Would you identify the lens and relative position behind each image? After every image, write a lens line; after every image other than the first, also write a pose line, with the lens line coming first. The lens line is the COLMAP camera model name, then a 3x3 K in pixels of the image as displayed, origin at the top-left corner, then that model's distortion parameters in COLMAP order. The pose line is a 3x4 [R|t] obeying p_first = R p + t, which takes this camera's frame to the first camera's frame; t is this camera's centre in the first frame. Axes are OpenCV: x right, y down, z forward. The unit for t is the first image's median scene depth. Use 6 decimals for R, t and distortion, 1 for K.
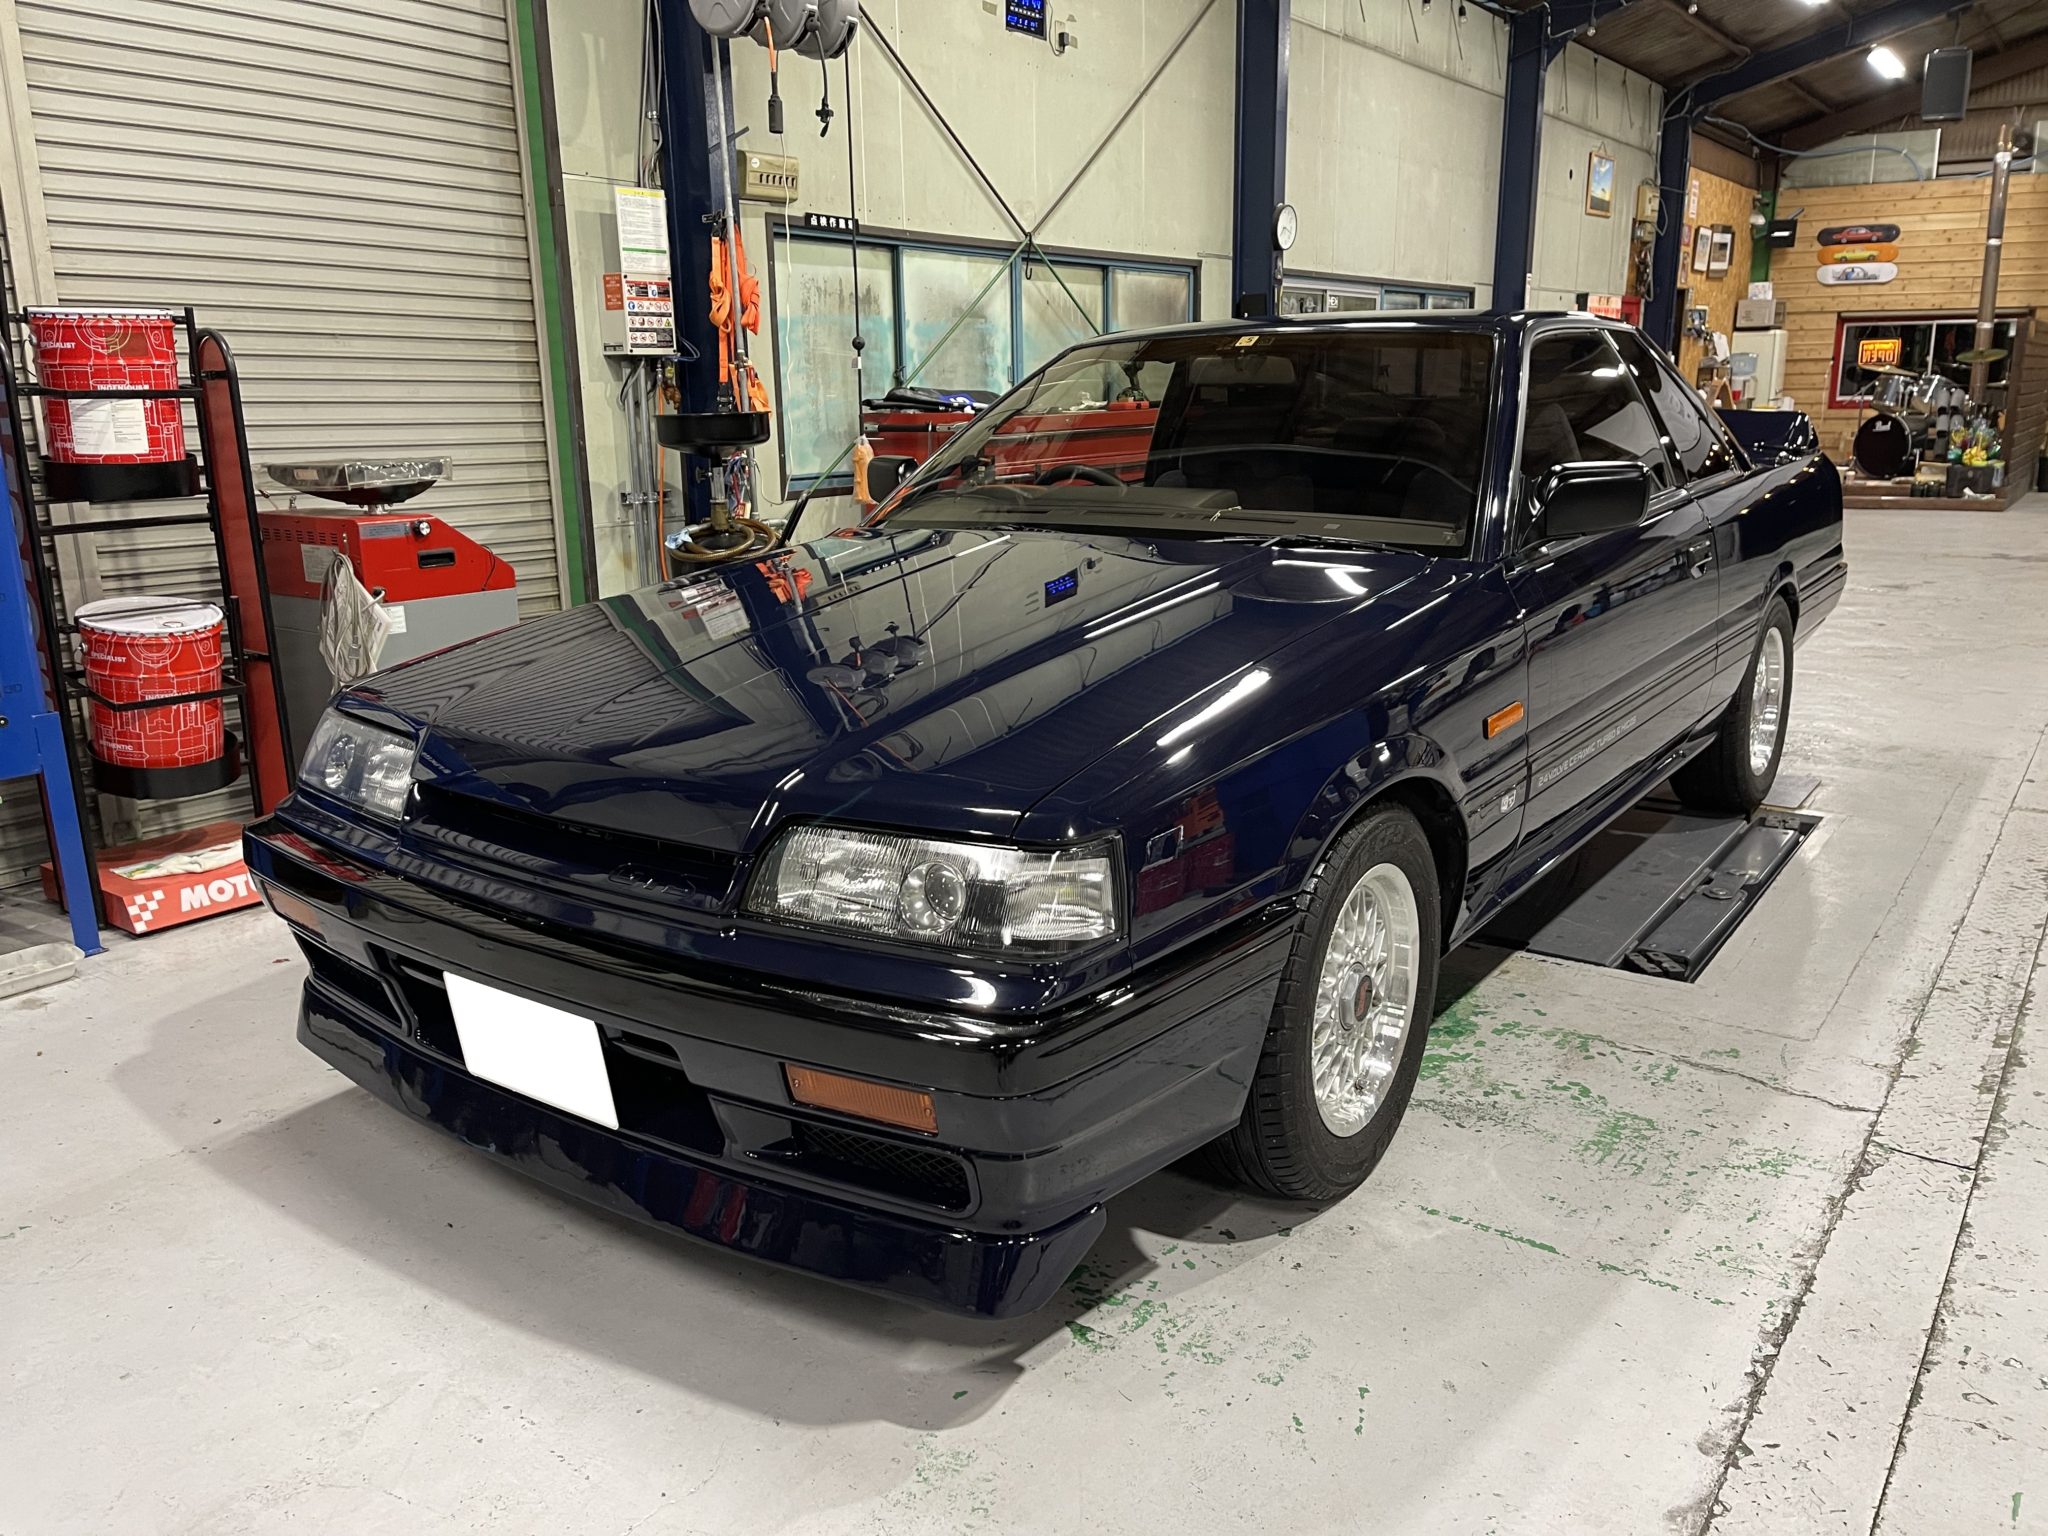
lens RADIAL K [[1537.1, 0, 1006.9], [0, 1537.1, 781.1], [0, 0, 1]] dist [0.066901, -0.105295]
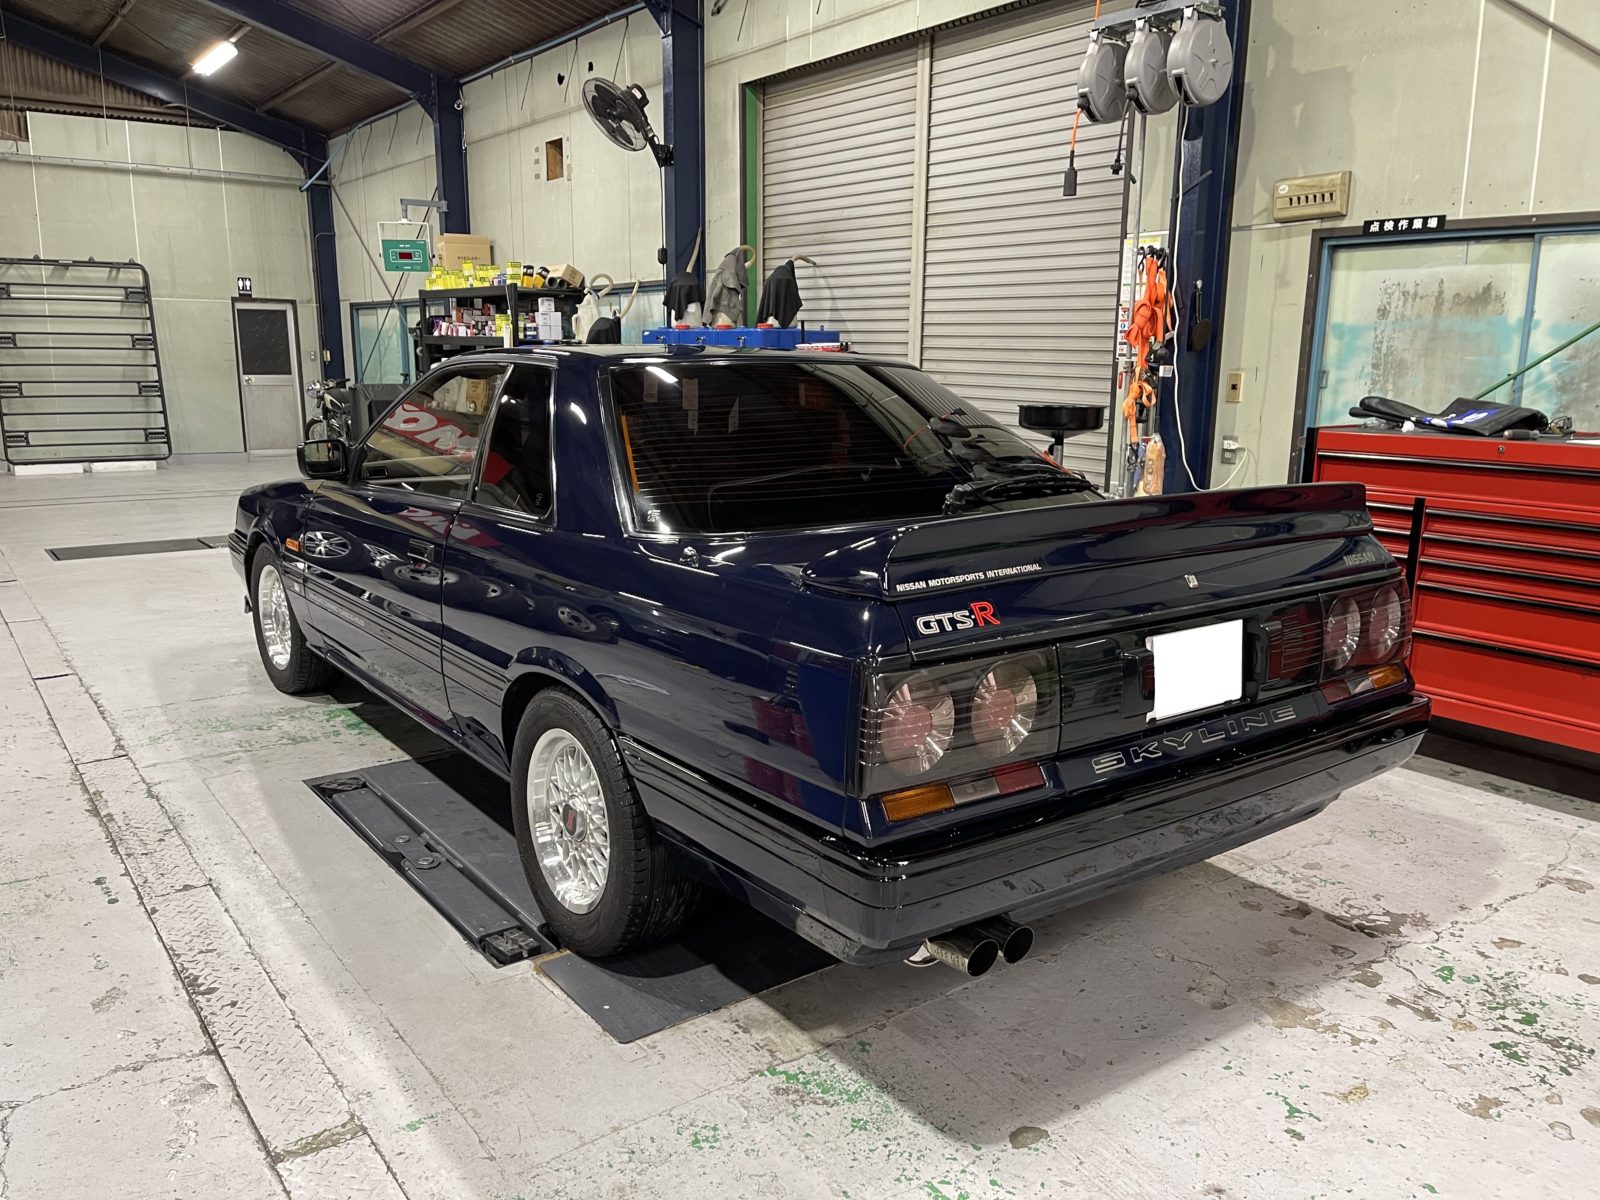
lens RADIAL K [[1200.8, 0, 786.7], [0, 1200.8, 610.2], [0, 0, 1]] dist [0.066901, -0.105295]
pose [[-0.290510, 0.206198, -0.934391, 0.916210], [-0.246040, 0.927576, 0.281190, -0.316936], [0.924699, 0.311586, -0.218737, 1.091456]]
